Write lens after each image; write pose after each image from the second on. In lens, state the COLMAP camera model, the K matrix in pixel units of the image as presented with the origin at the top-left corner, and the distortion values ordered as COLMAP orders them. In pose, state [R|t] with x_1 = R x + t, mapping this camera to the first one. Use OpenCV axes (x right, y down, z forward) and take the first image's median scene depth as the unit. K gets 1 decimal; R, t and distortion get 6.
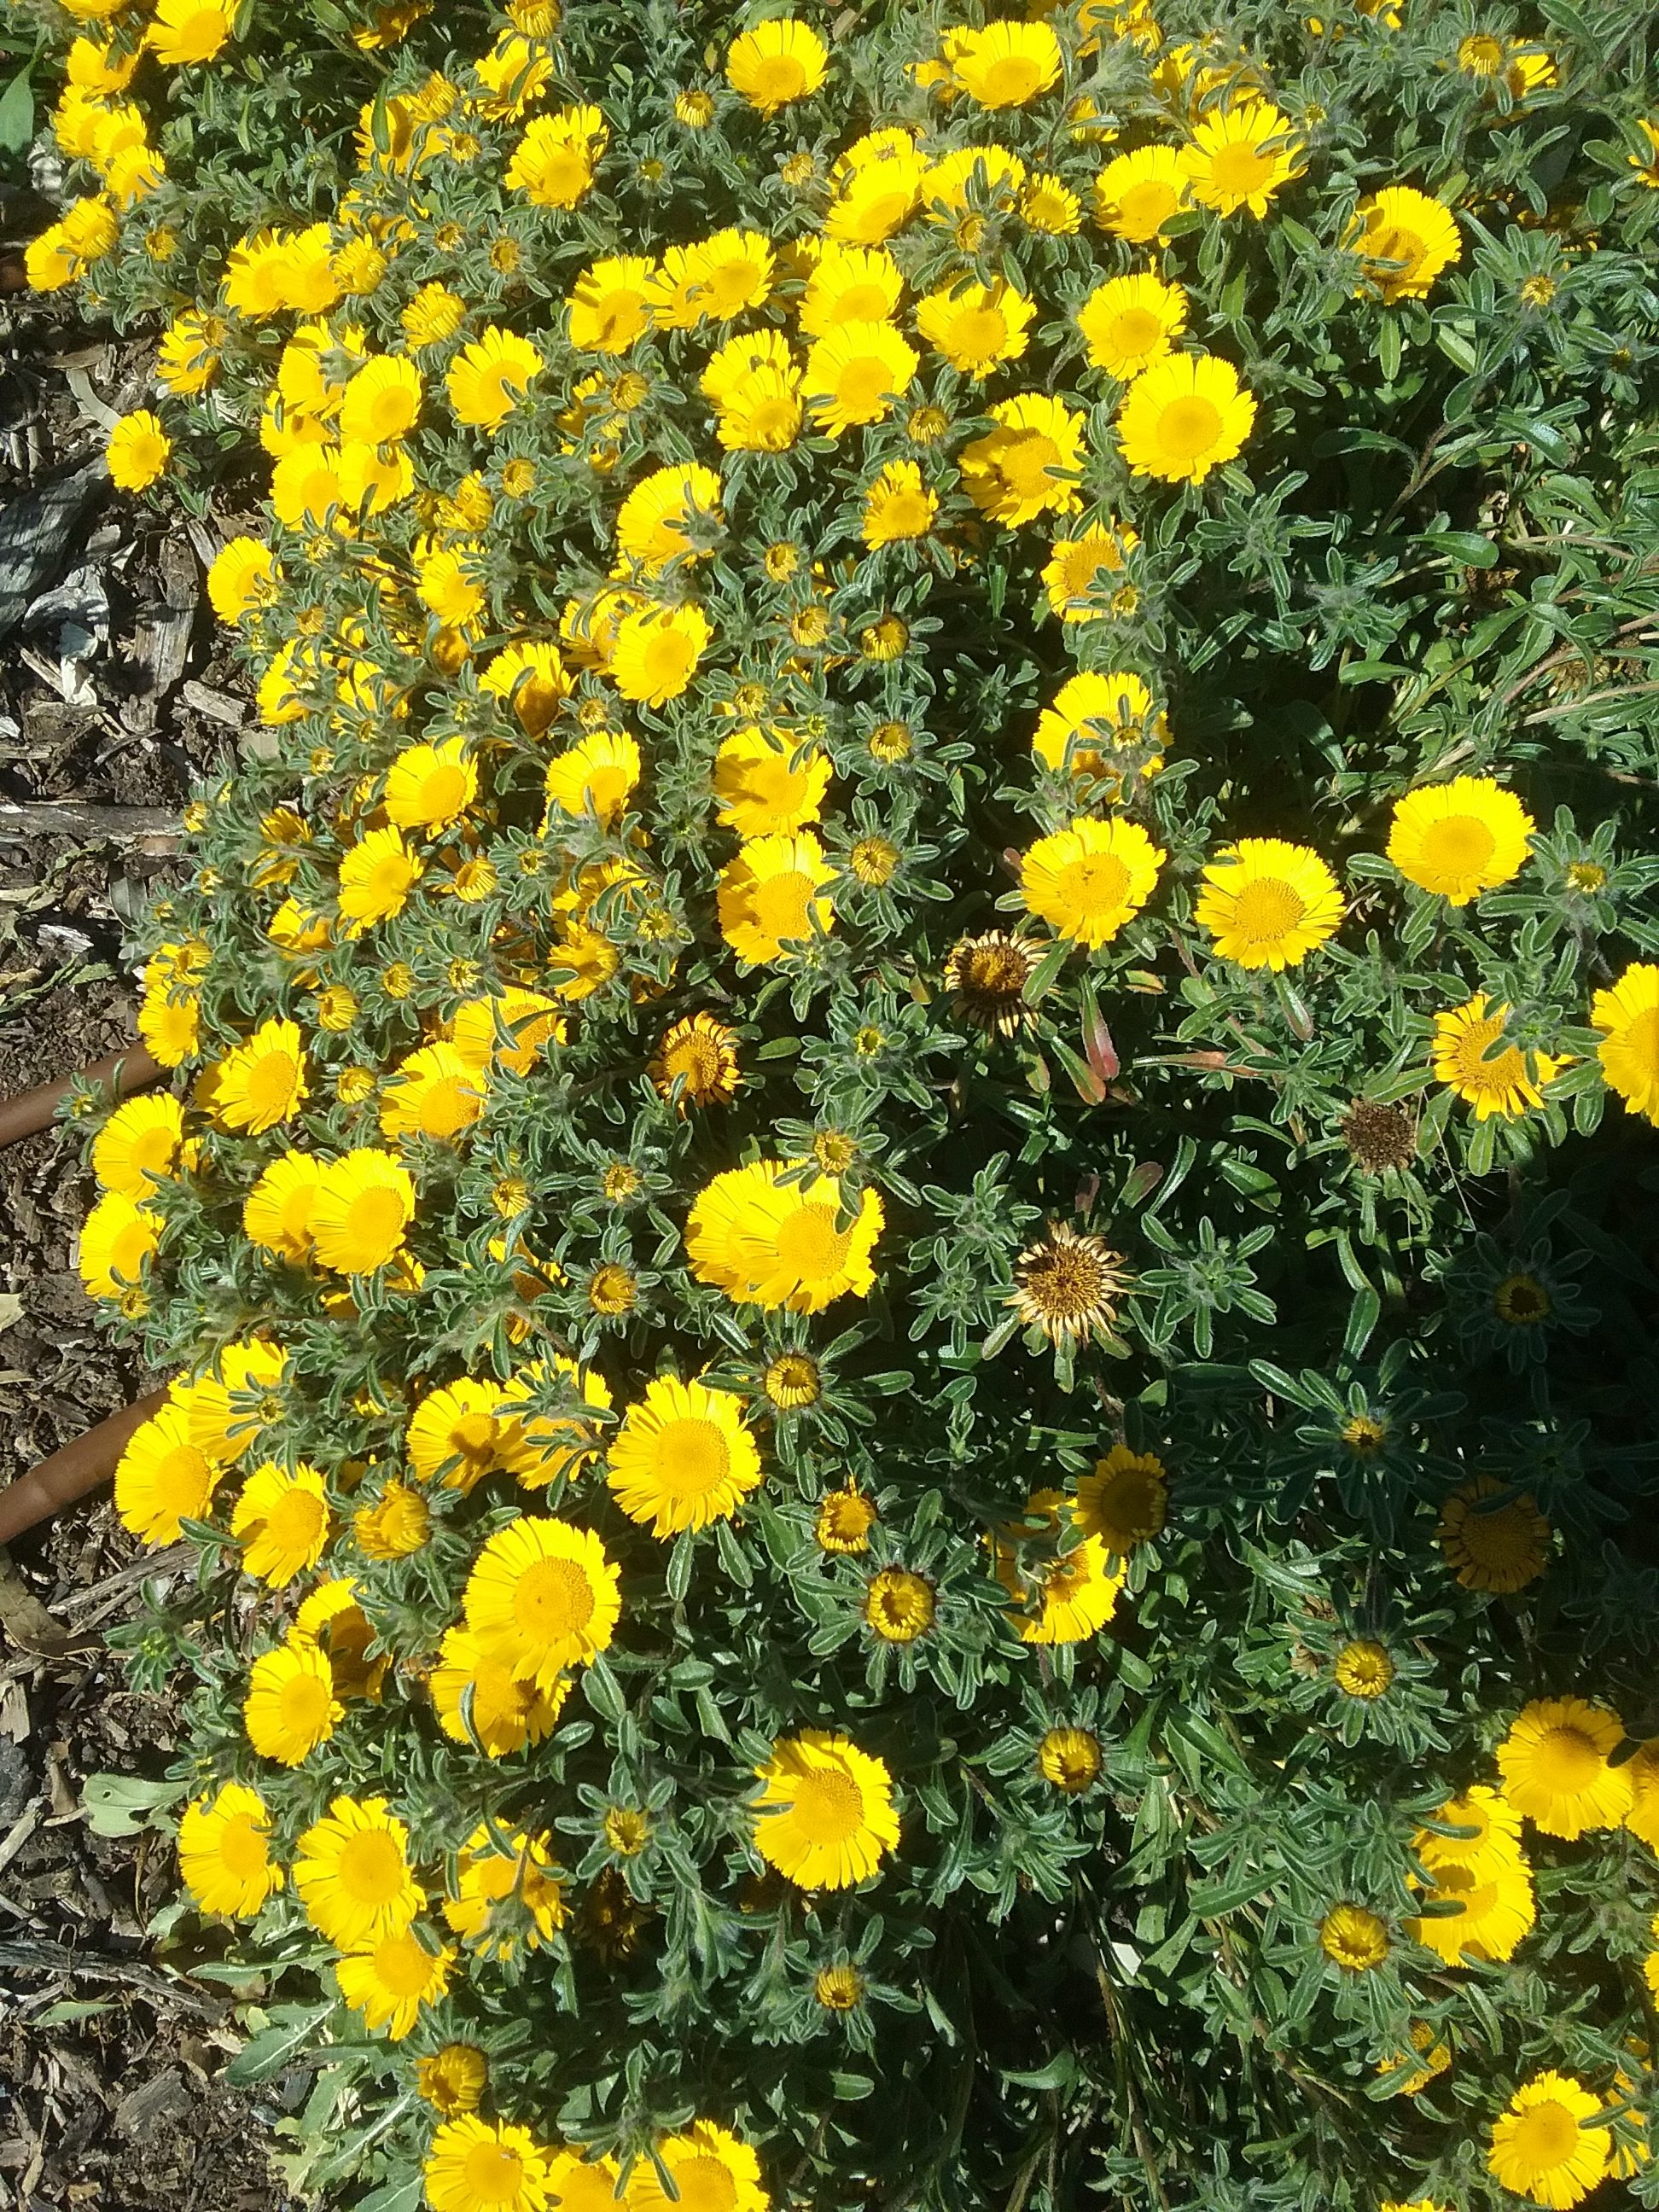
lens RADIAL K [[2131.6, 0, 829.5], [0, 2131.6, 1106.0], [0, 0, 1]] dist [0.097013, -0.004004]
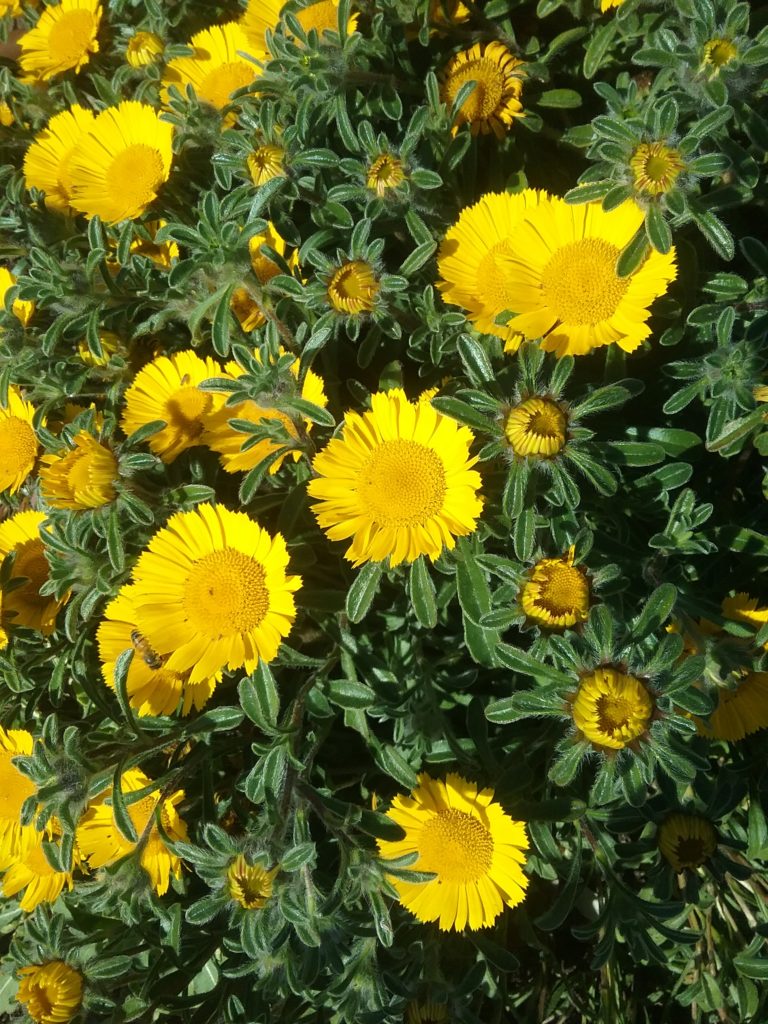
lens RADIAL K [[1000.8, 0, 384.0], [0, 1000.8, 512.0], [0, 0, 1]] dist [0.045759, -0.009653]
pose [[0.973646, 0.228025, -0.004181, -0.064847], [-0.222135, 0.952329, 0.209107, 0.085149], [0.051663, -0.202668, 0.977884, 0.557031]]
